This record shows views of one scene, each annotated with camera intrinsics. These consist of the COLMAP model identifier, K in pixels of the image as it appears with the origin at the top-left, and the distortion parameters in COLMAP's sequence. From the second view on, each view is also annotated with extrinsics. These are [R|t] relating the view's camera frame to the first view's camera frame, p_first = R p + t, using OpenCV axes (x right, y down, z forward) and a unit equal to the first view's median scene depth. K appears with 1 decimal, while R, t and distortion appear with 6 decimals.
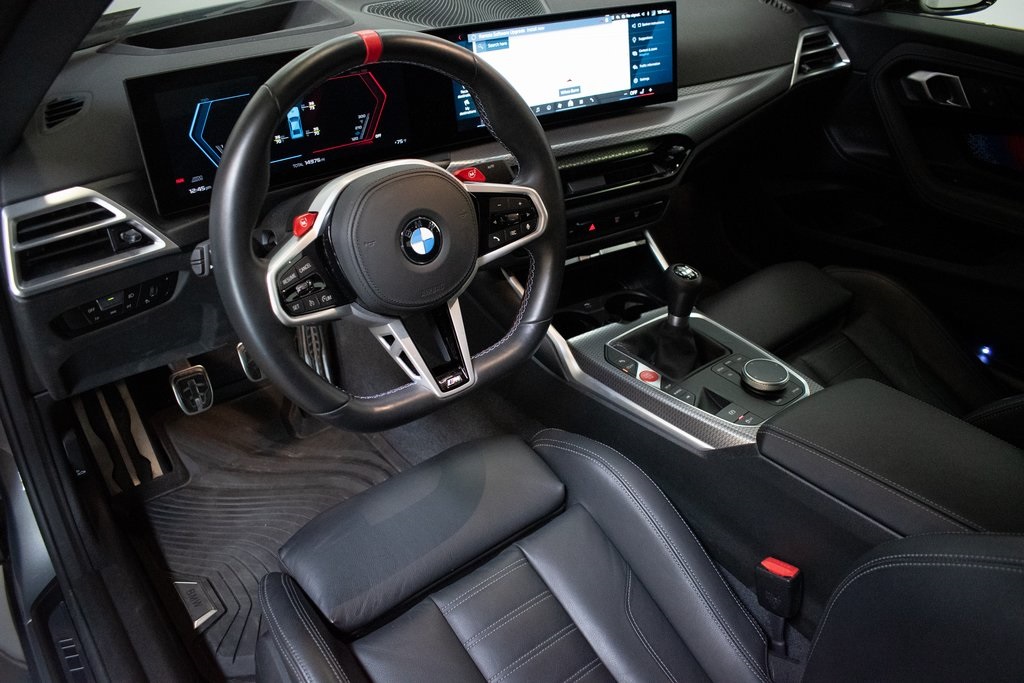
lens RADIAL K [[816.5, 0, 511.8], [0, 816.5, 343.6], [0, 0, 1]] dist [-0.090091, 0.003385]
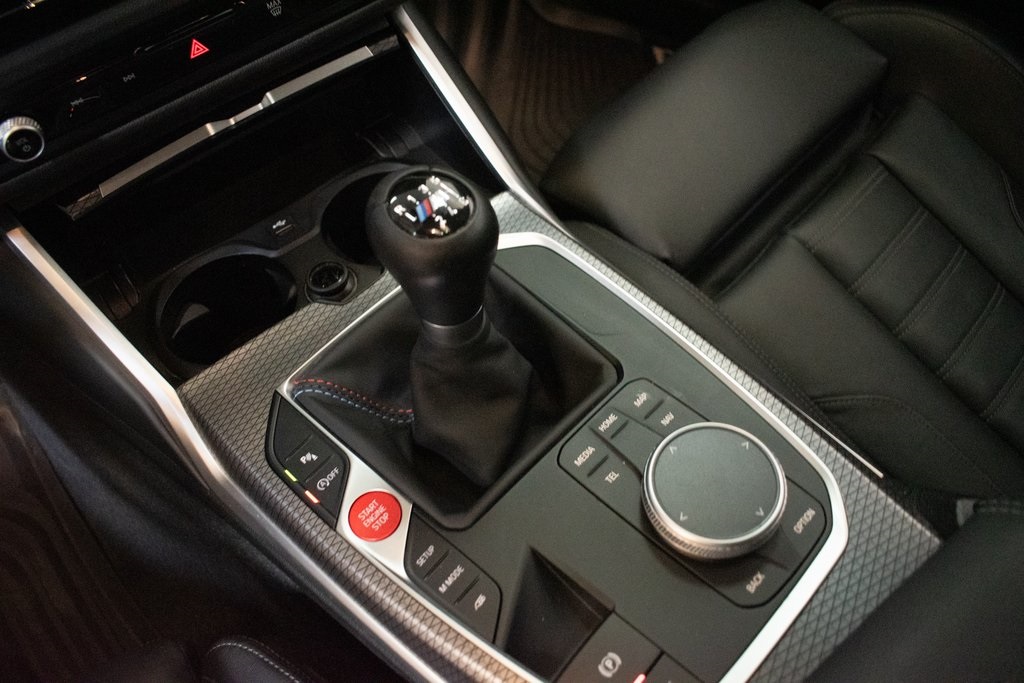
lens RADIAL K [[816.5, 0, 510.1], [0, 816.5, 339.9], [0, 0, 1]] dist [-0.090091, 0.003385]
pose [[0.989343, -0.145529, 0.004763, 0.194977], [0.135574, 0.932611, 0.334451, -0.113037], [-0.053114, -0.330241, 0.942401, 0.583322]]
